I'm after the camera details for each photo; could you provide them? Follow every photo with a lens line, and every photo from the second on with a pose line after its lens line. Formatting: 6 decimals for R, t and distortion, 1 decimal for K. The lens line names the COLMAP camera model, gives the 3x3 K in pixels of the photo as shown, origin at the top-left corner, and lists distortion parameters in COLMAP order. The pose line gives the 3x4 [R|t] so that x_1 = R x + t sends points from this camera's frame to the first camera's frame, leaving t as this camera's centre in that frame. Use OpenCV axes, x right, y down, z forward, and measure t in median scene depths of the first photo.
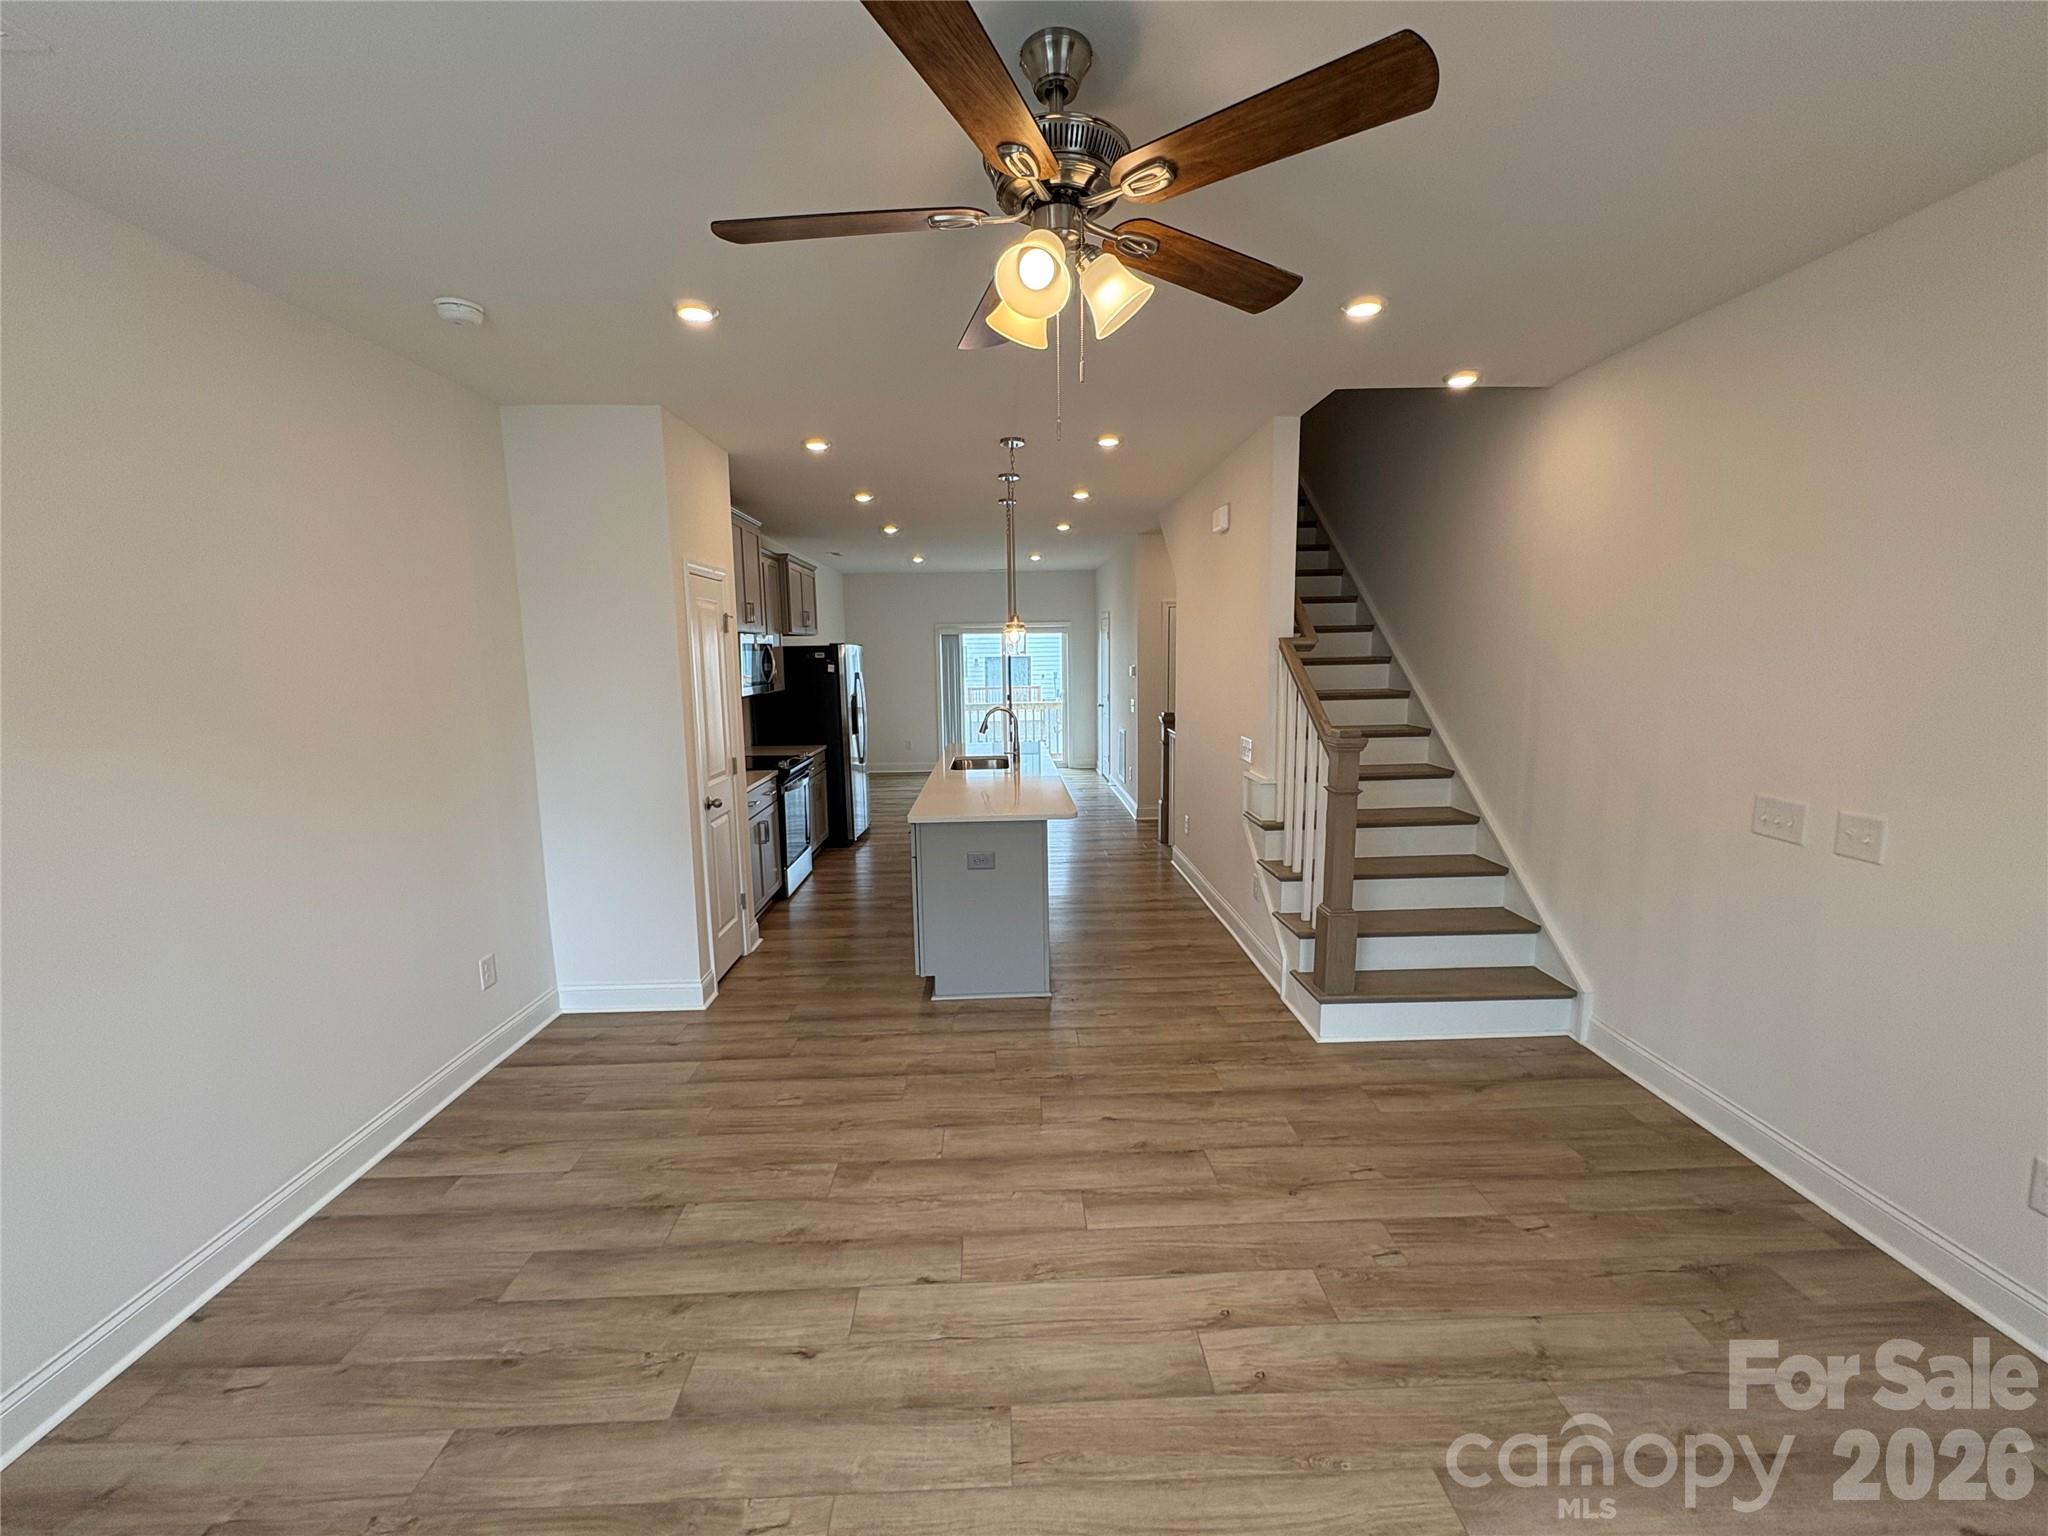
lens RADIAL K [[817.8, 0, 1021.2], [0, 817.8, 768.5], [0, 0, 1]] dist [-0.000605, -0.000142]
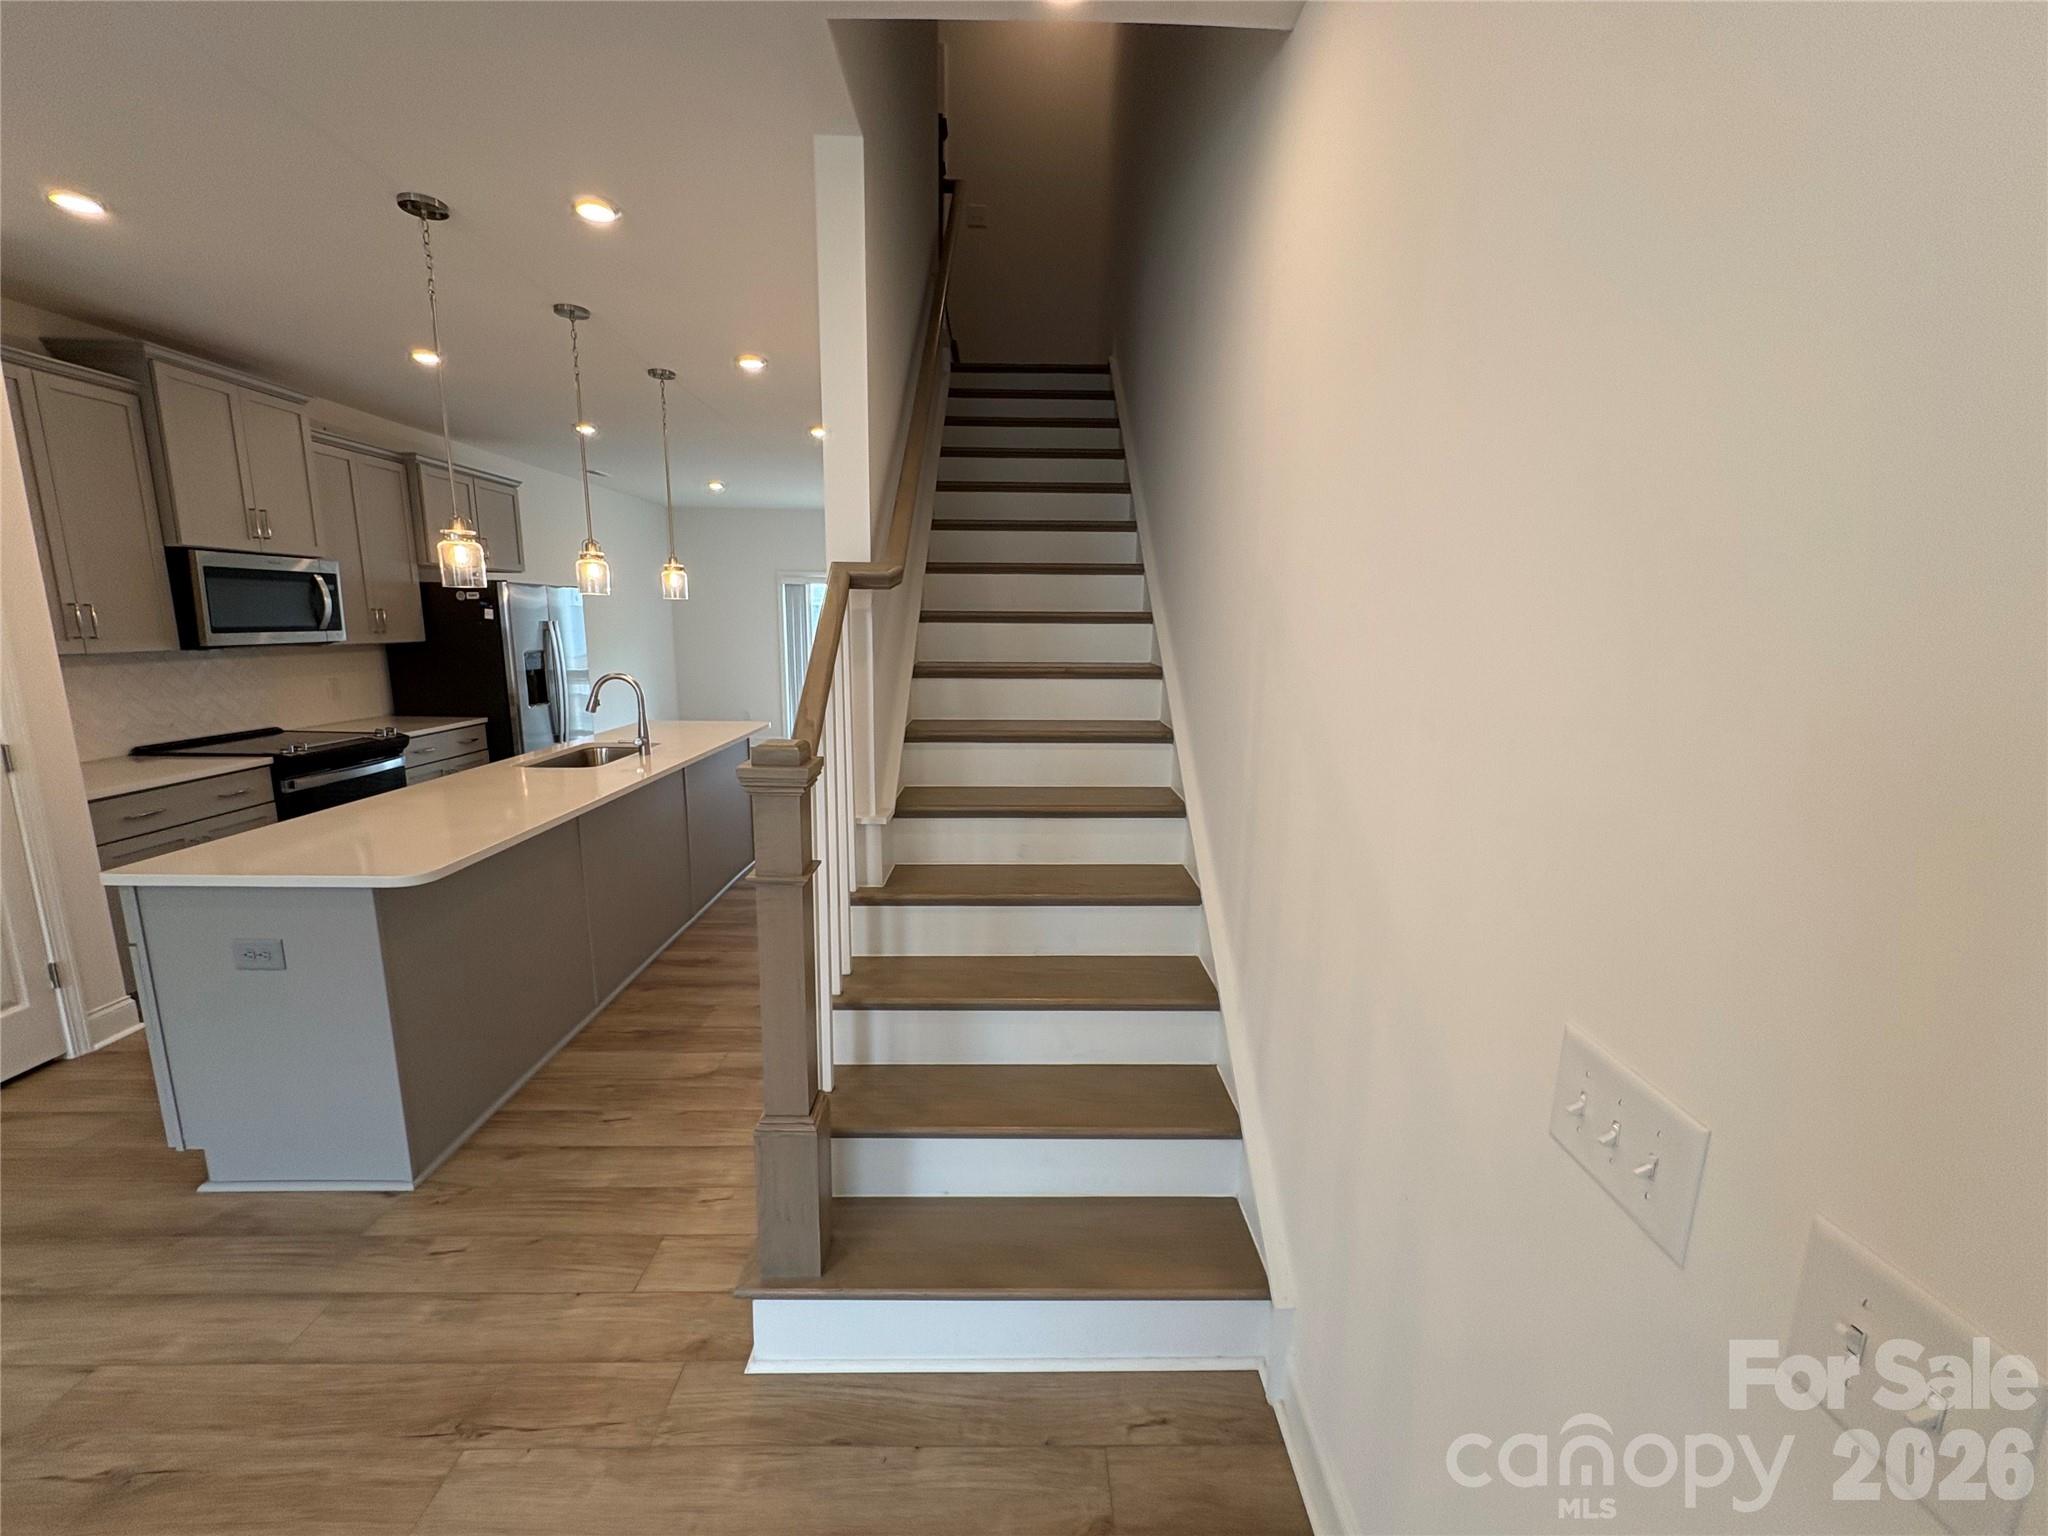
lens RADIAL K [[813.2, 0, 1024.0], [0, 813.2, 768.0], [0, 0, 1]] dist [-0.000835, -0.000469]
pose [[0.999528, 0.030340, -0.004824, 0.612615], [-0.030118, 0.998710, 0.040884, -0.065797], [0.006059, -0.040719, 0.999152, 0.615667]]
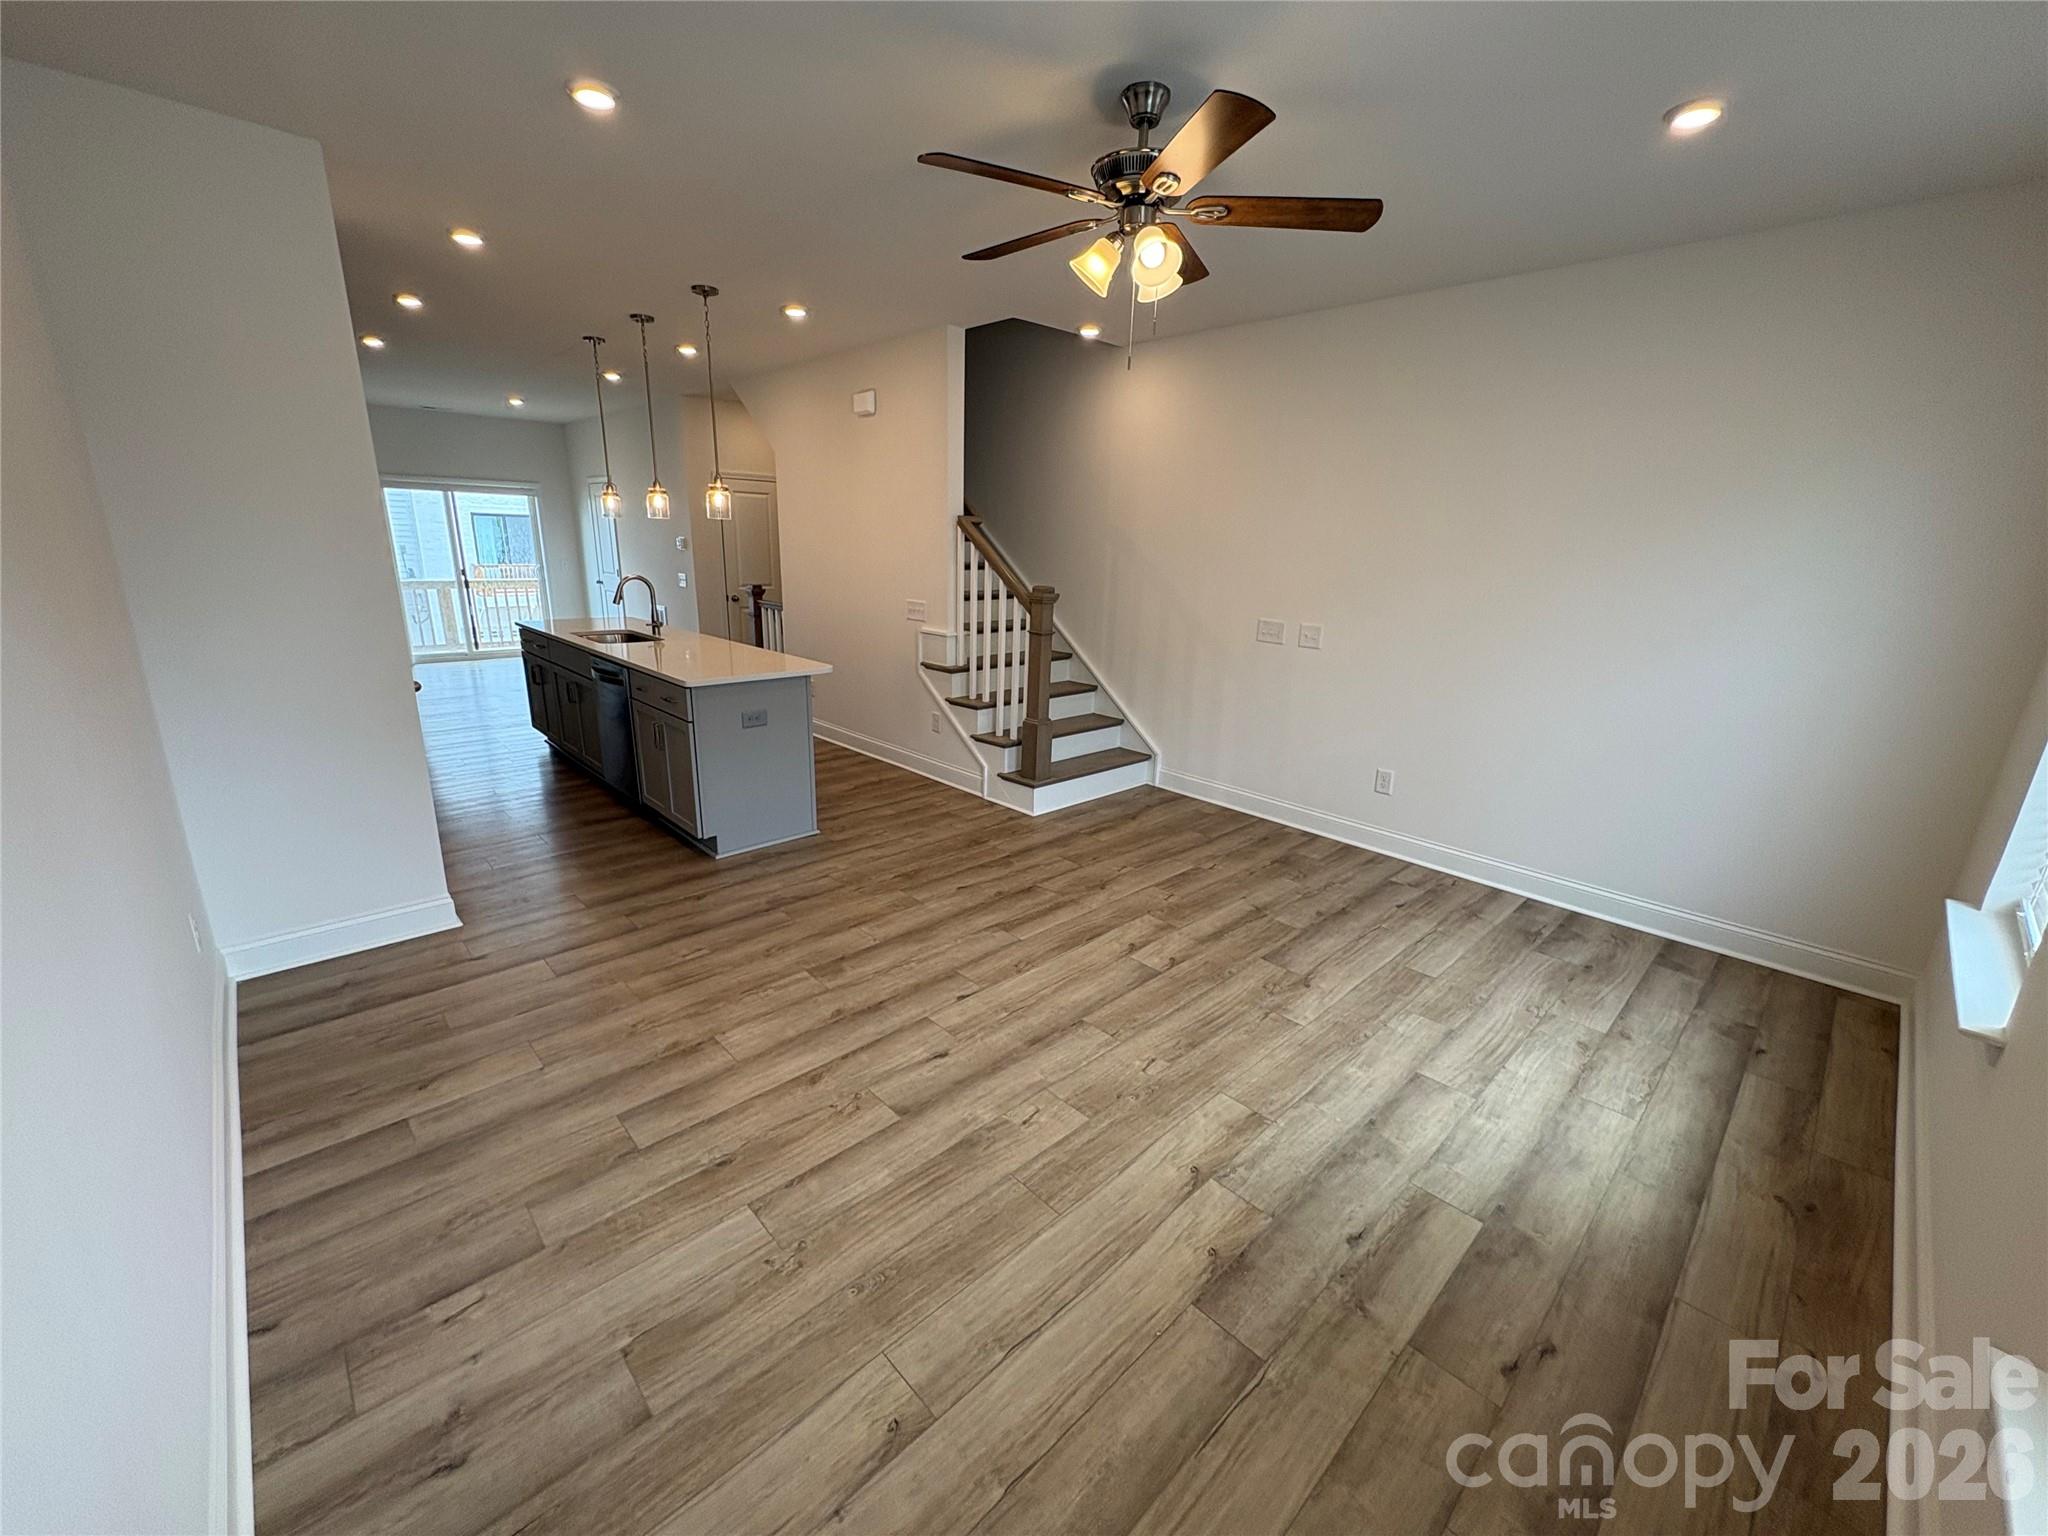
lens RADIAL K [[817.8, 0, 1021.2], [0, 817.8, 768.5], [0, 0, 1]] dist [-0.000605, -0.000142]
pose [[0.744747, -0.145686, 0.651250, -0.647866], [0.055358, 0.986004, 0.157266, 0.039049], [-0.665046, -0.081071, 0.742389, -0.021065]]
